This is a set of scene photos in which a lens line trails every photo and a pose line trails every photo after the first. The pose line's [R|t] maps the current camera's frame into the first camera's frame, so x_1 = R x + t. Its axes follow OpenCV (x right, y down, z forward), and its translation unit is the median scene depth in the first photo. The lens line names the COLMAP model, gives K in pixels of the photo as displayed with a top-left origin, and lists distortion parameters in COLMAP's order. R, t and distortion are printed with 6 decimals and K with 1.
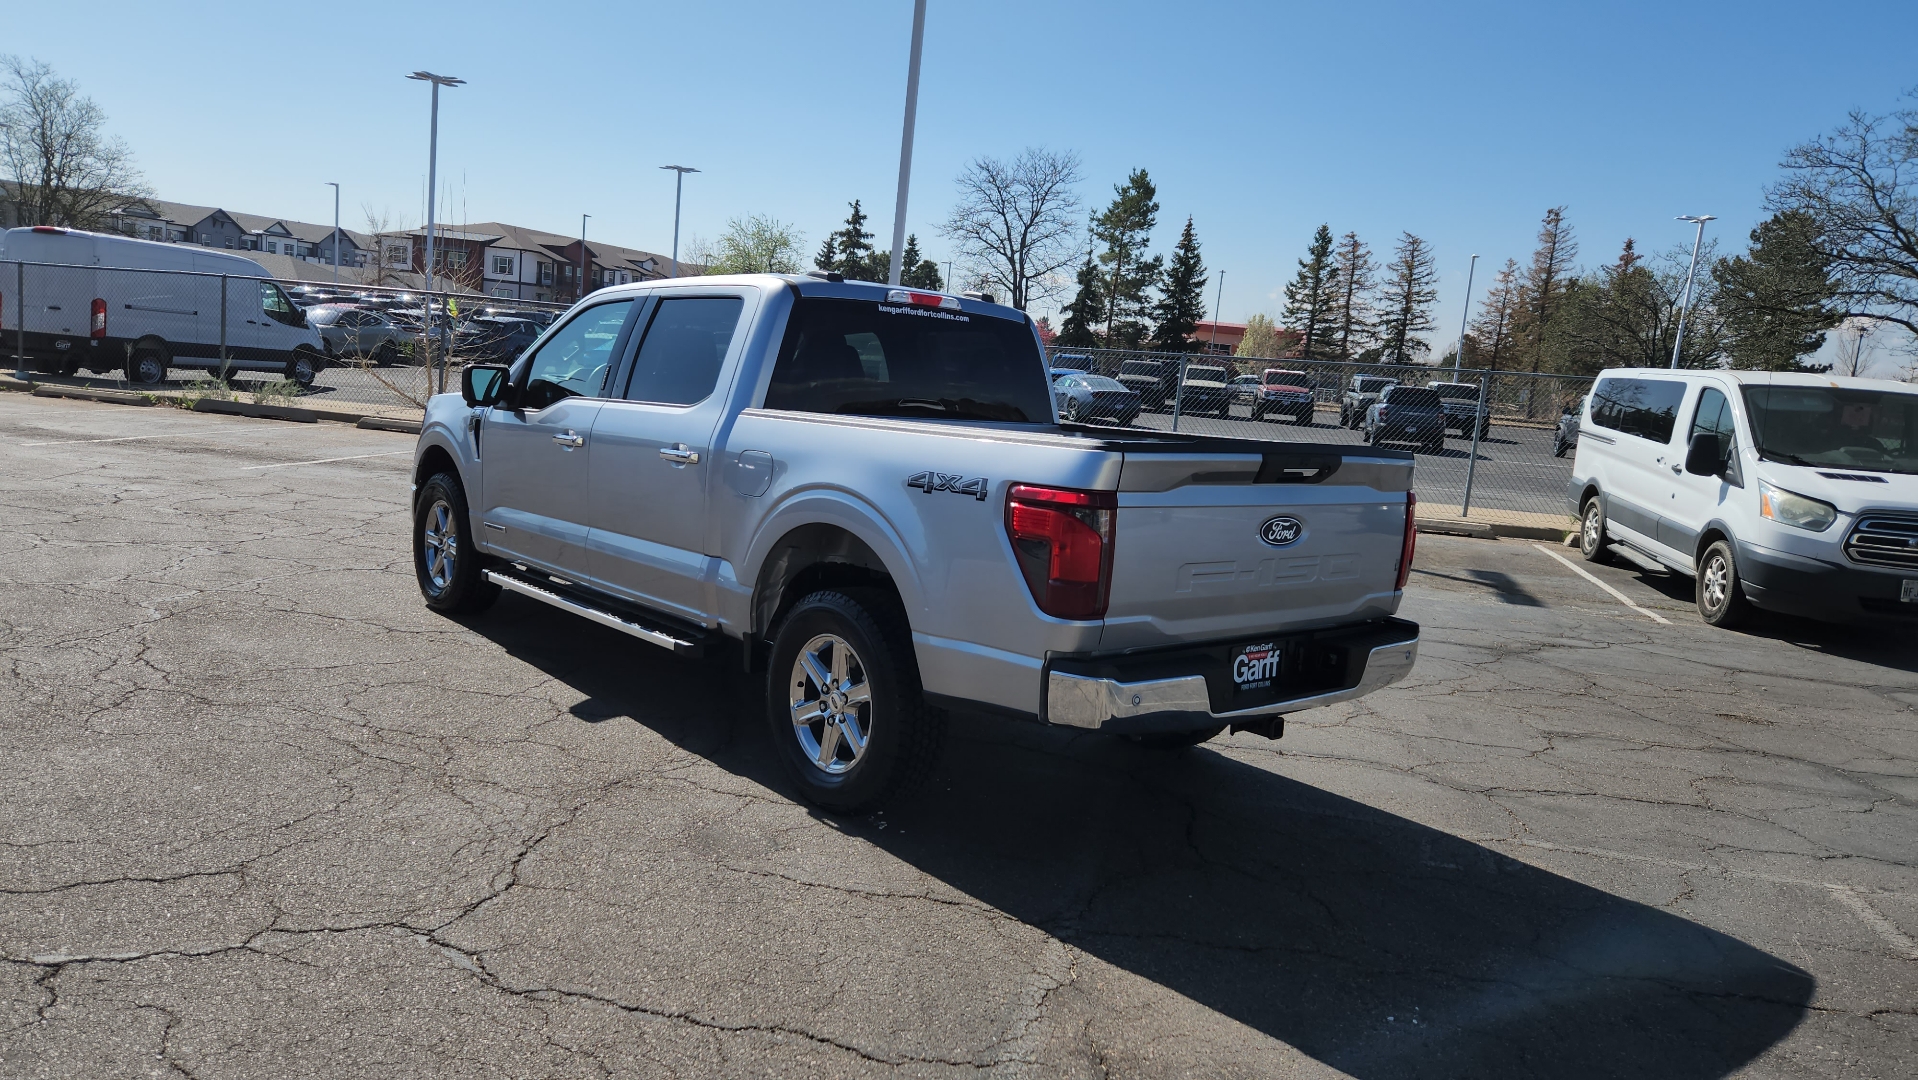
lens RADIAL K [[1290.1, 0, 949.0], [0, 1290.1, 531.1], [0, 0, 1]] dist [0.071414, -0.056031]
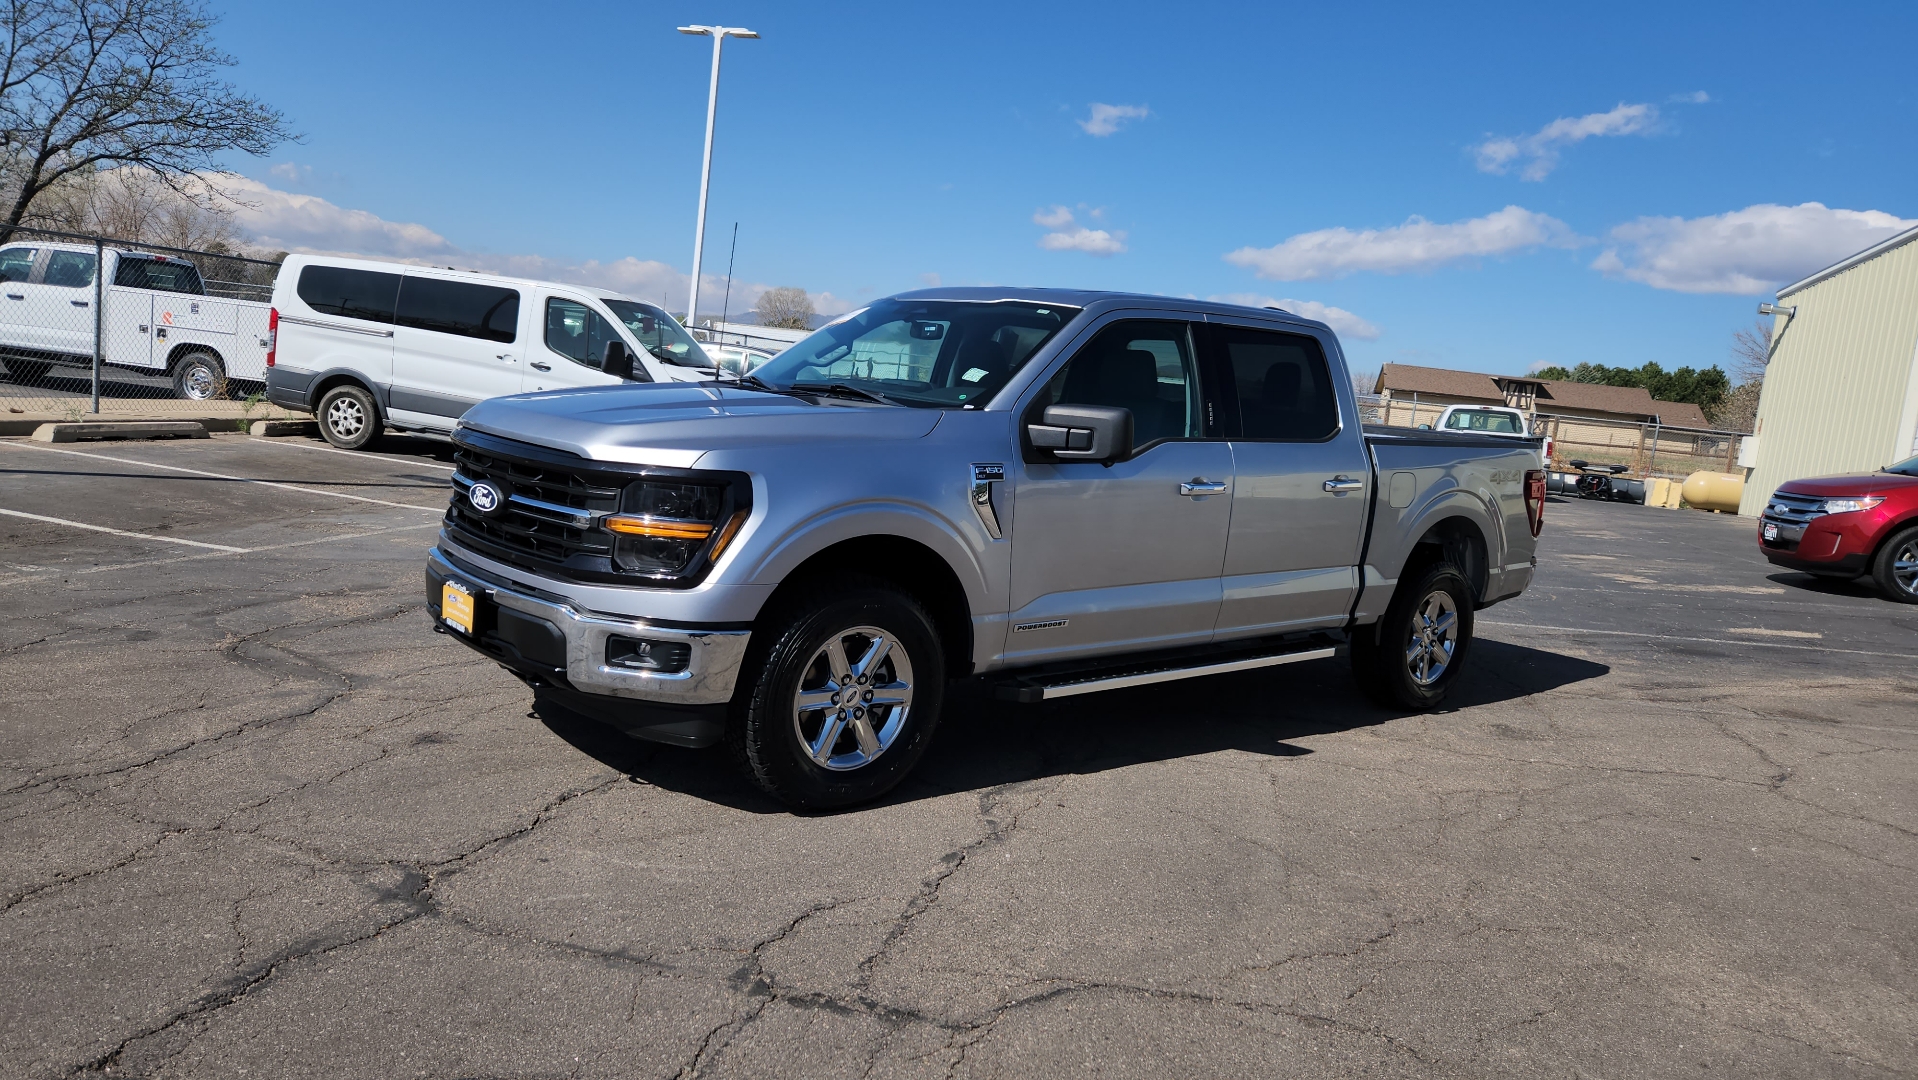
lens RADIAL K [[1290.1, 0, 944.6], [0, 1290.1, 523.5], [0, 0, 1]] dist [0.071414, -0.056031]
pose [[0.026384, -0.184705, 0.982440, -0.105438], [0.031259, 0.982454, 0.183868, -0.019358], [-0.999163, 0.025859, 0.031695, 0.103994]]
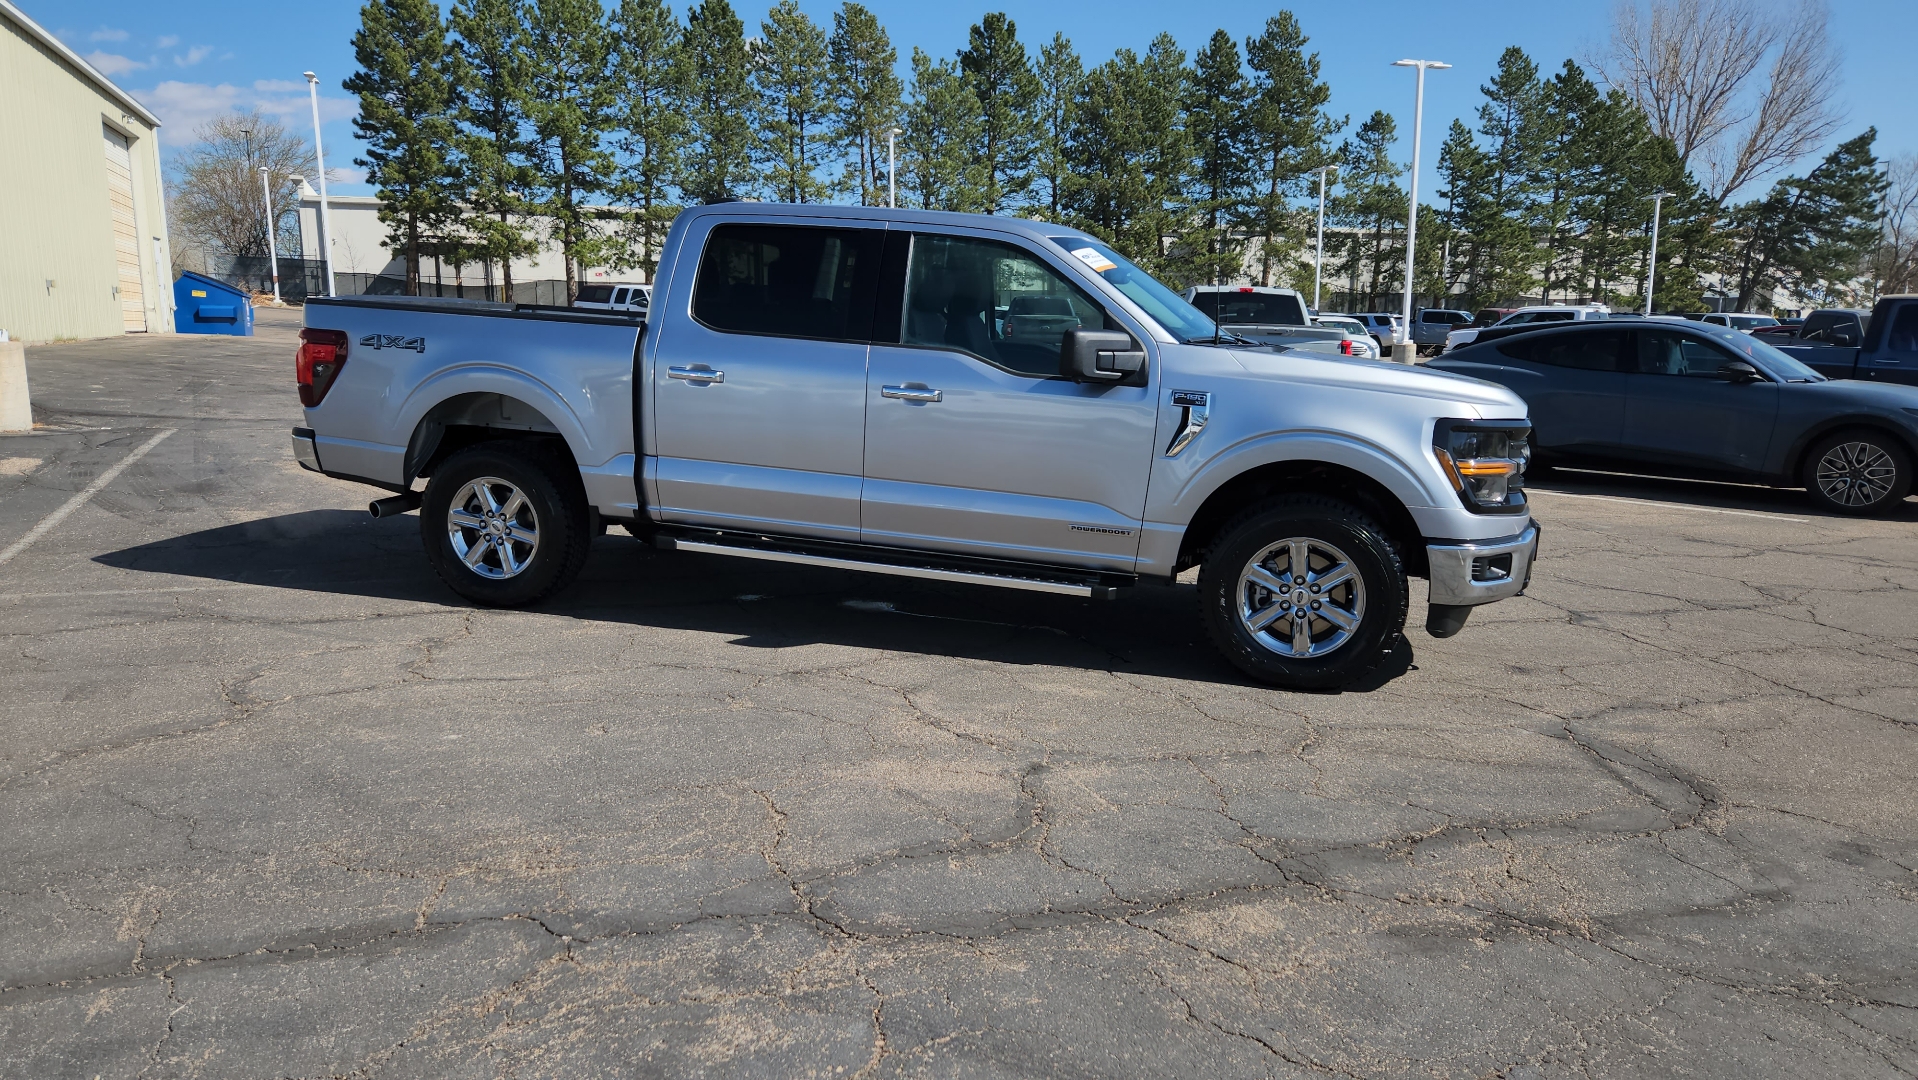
lens RADIAL K [[1272.9, 0, 923.1], [0, 1272.9, 550.0], [0, 0, 1]] dist [0.067663, -0.052354]
pose [[-0.835382, -0.006139, -0.549635, 0.040161], [-0.165926, 0.956107, 0.241510, -0.017210], [0.524028, 0.292952, -0.799734, 0.179079]]
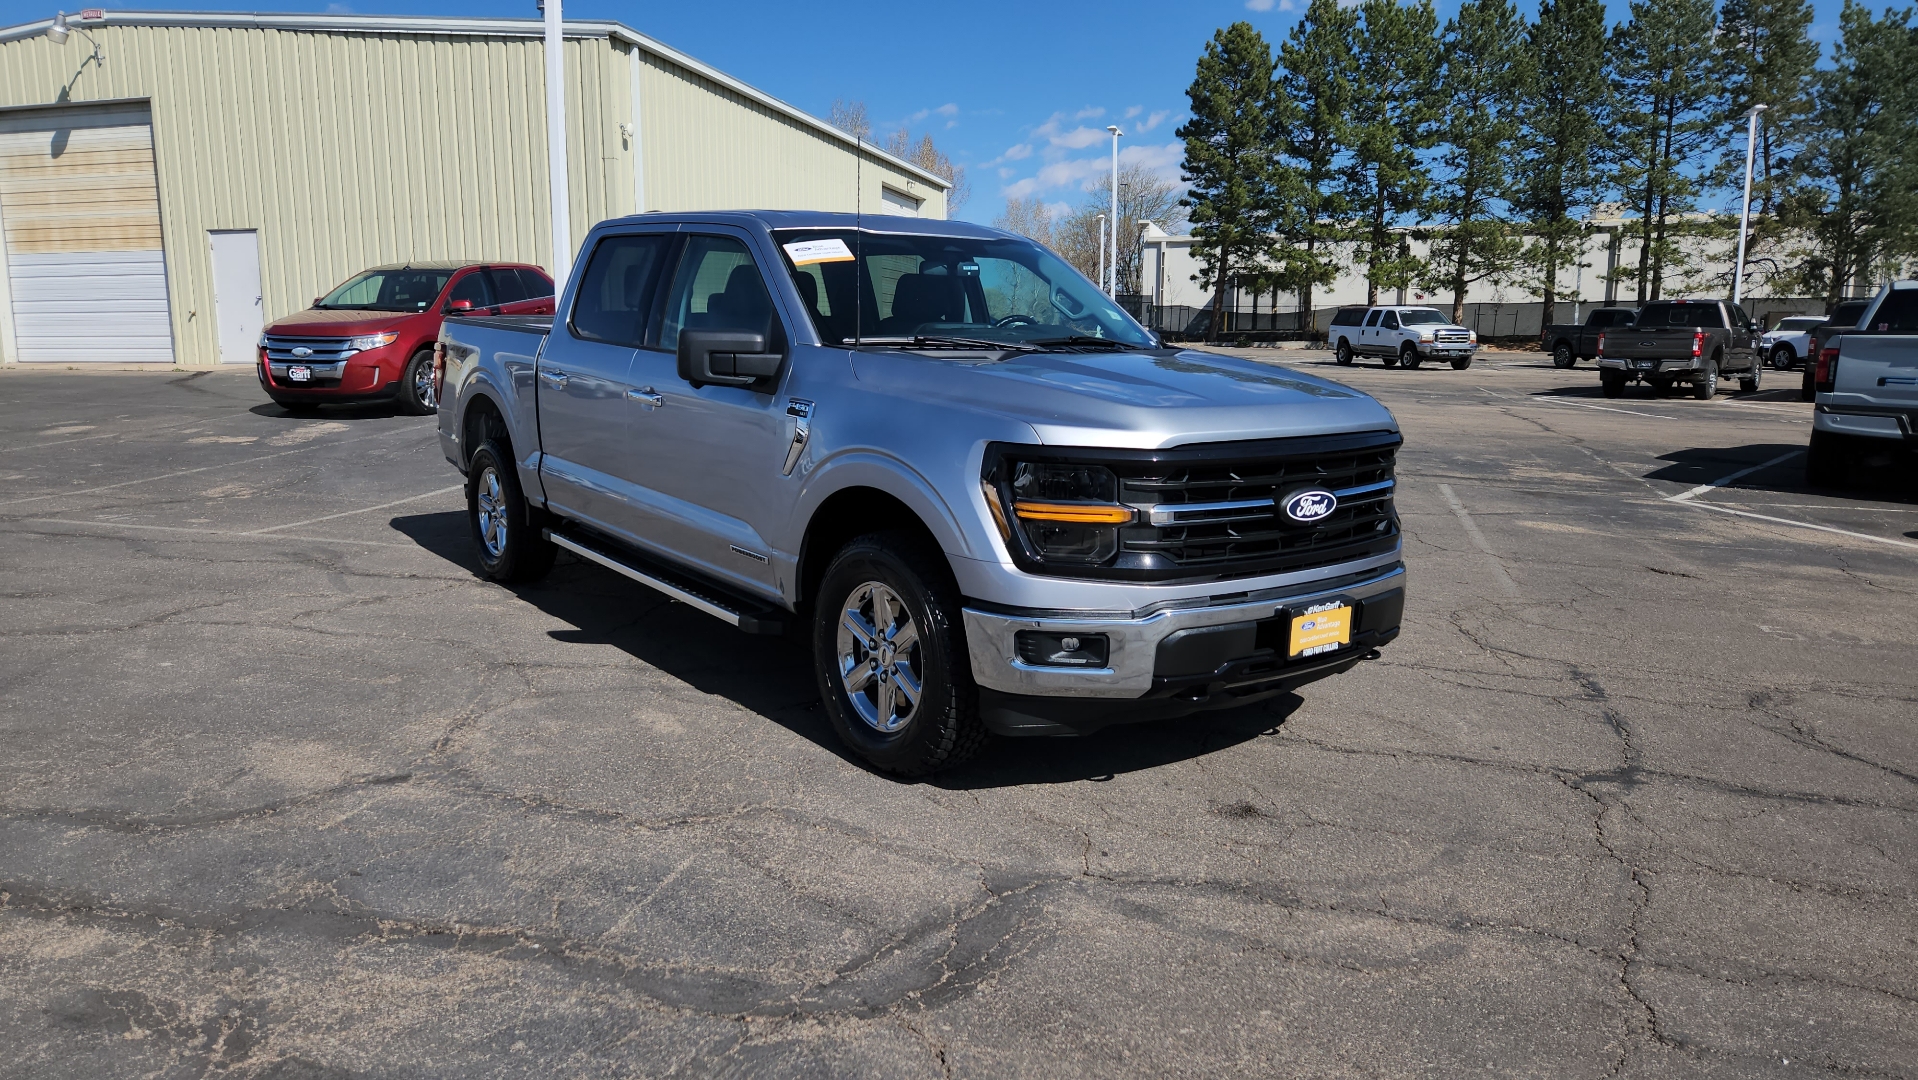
lens RADIAL K [[1272.9, 0, 928.8], [0, 1272.9, 552.2], [0, 0, 1]] dist [0.067663, -0.052354]
pose [[-0.992590, -0.106261, 0.058942, -0.026983], [-0.083359, 0.948384, 0.305972, -0.023680], [-0.088412, 0.298792, -0.950214, 0.187495]]
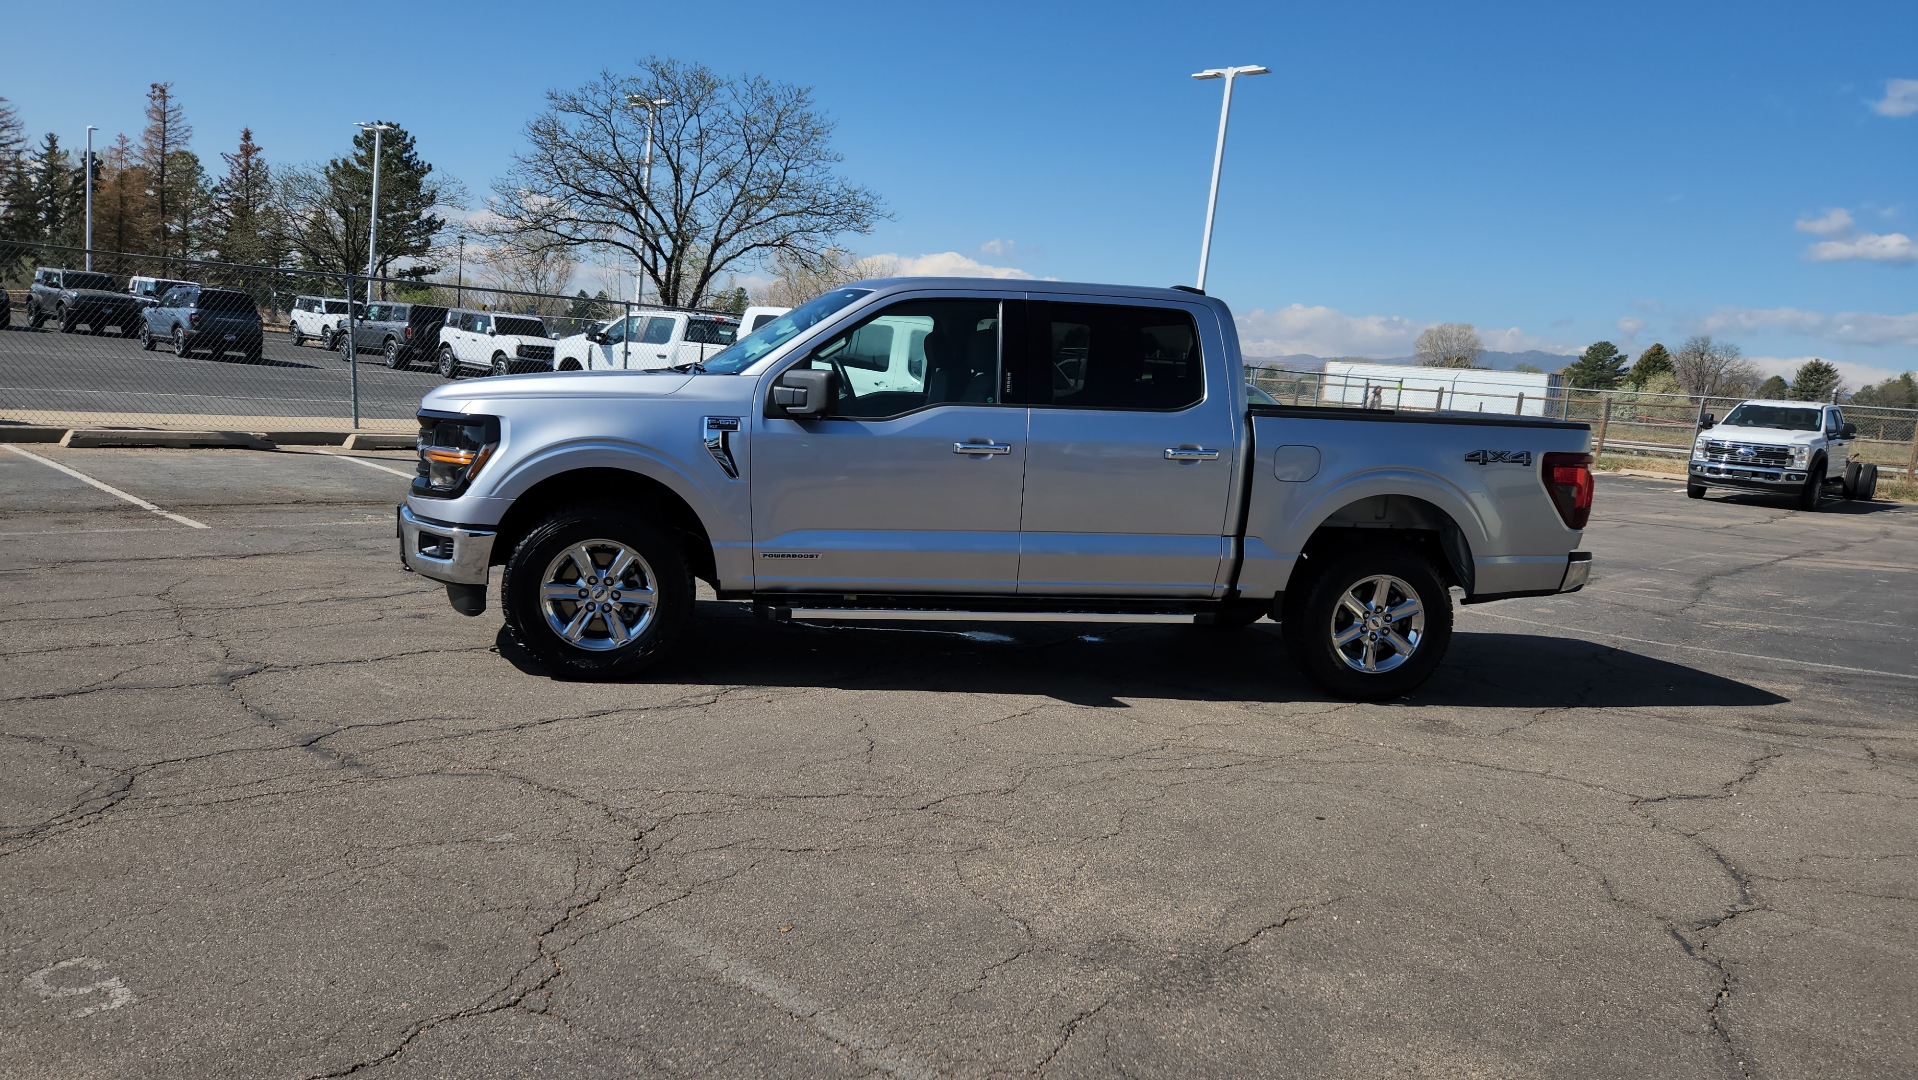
lens RADIAL K [[1290.1, 0, 940.7], [0, 1290.1, 547.2], [0, 0, 1]] dist [0.071414, -0.056031]
pose [[0.501901, -0.157245, 0.850511, -0.103790], [0.073121, 0.987529, 0.139427, -0.012193], [-0.861829, -0.007788, 0.507140, 0.048485]]
